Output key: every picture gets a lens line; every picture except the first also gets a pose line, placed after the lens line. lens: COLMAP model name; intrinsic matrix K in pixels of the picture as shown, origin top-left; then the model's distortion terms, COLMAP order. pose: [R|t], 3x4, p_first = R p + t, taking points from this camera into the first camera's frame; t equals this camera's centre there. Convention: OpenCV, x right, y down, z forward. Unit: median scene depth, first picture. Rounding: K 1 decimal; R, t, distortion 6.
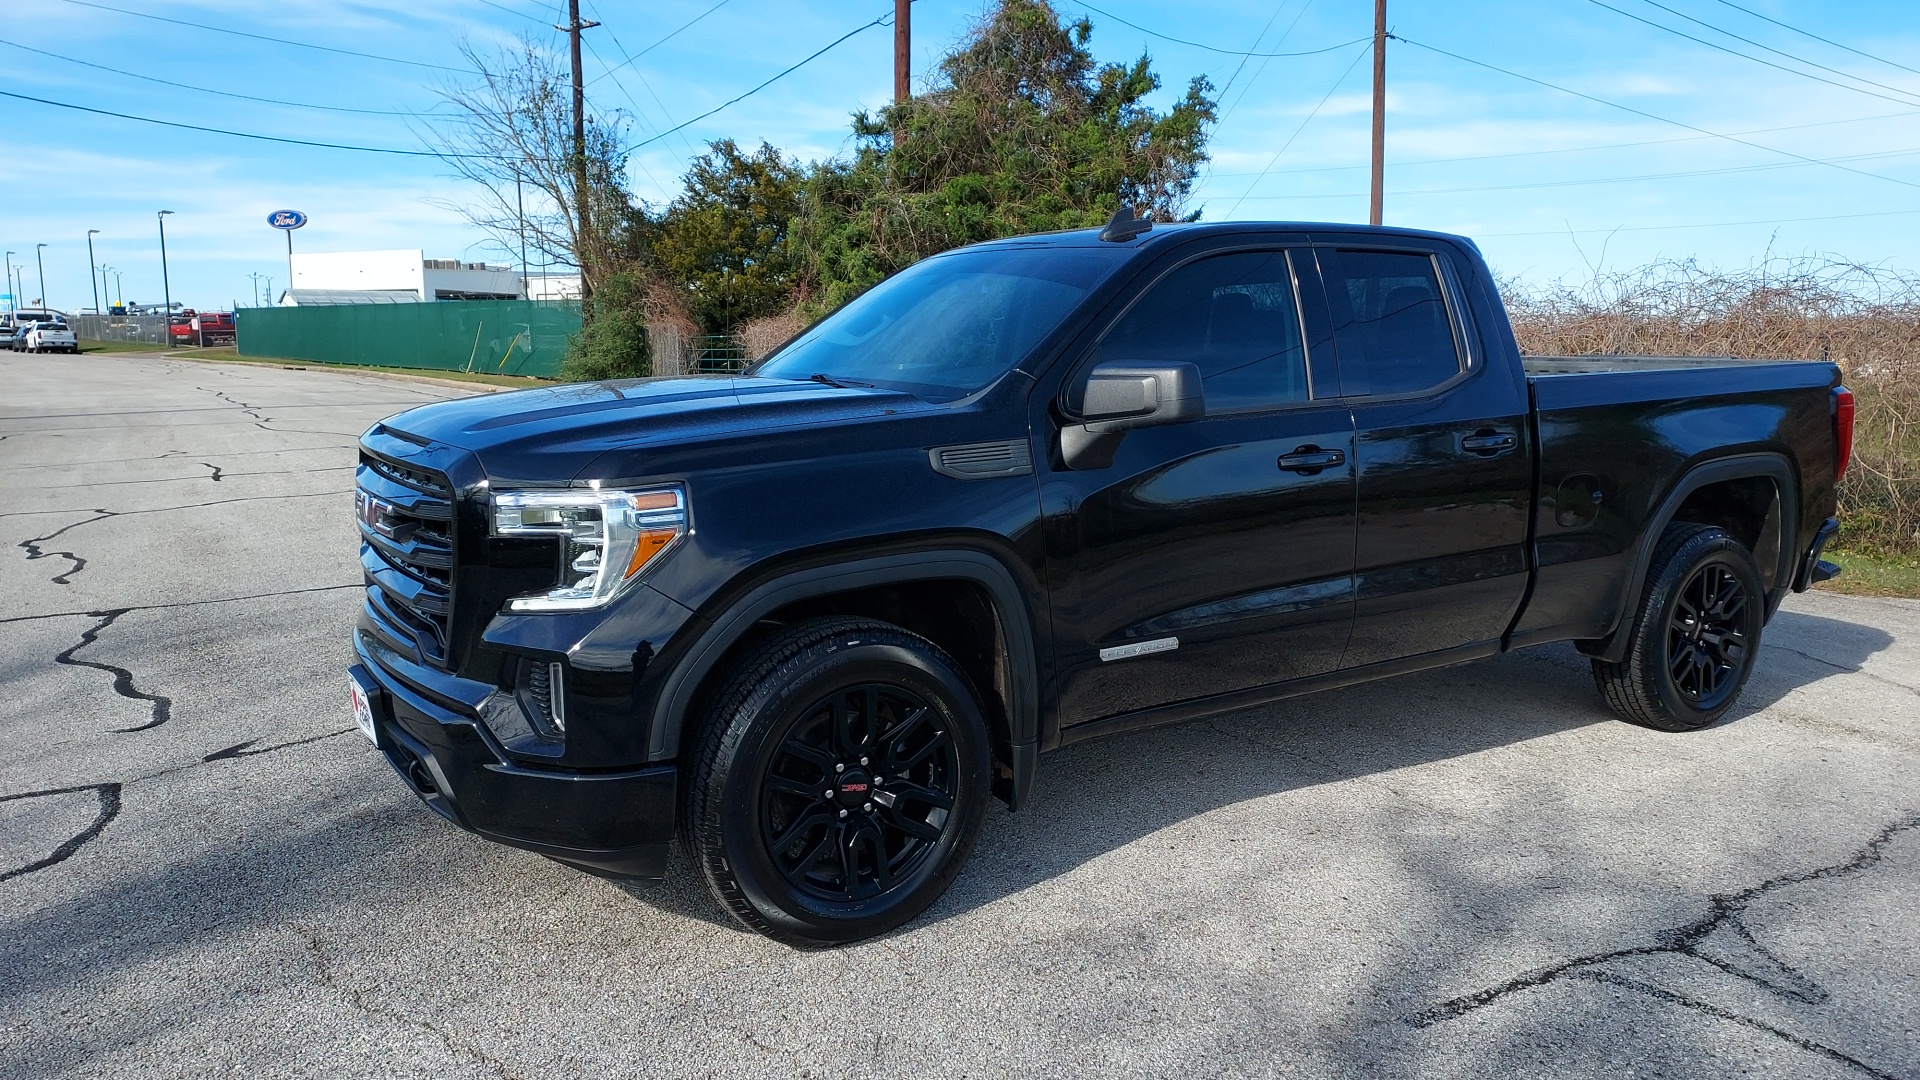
lens RADIAL K [[1417.9, 0, 964.5], [0, 1417.9, 541.8], [0, 0, 1]] dist [0.065582, -0.038356]
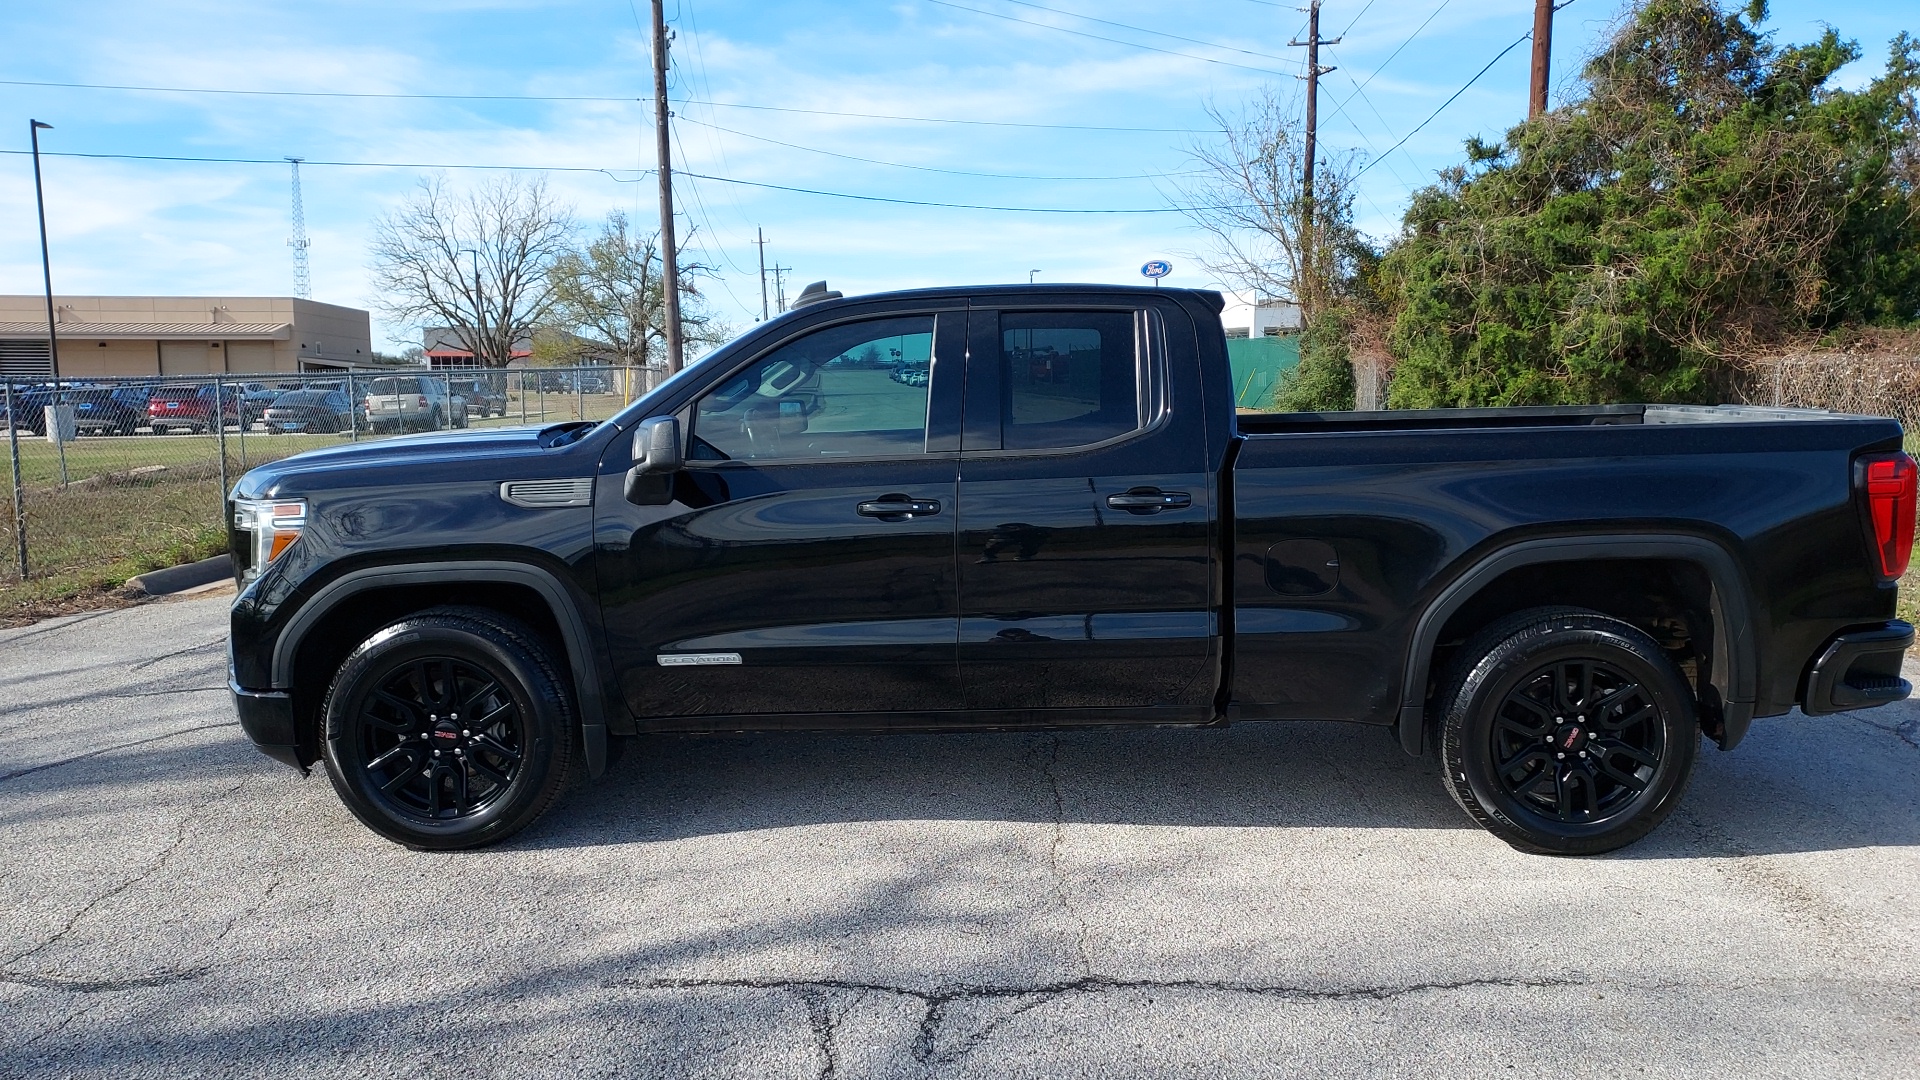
lens RADIAL K [[1417.9, 0, 977.2], [0, 1417.9, 540.9], [0, 0, 1]] dist [0.065582, -0.038356]
pose [[0.818869, 0.059427, -0.570896, 0.212669], [-0.071381, 0.997448, 0.001442, -0.008828], [0.569525, 0.039571, 0.821021, 0.034329]]
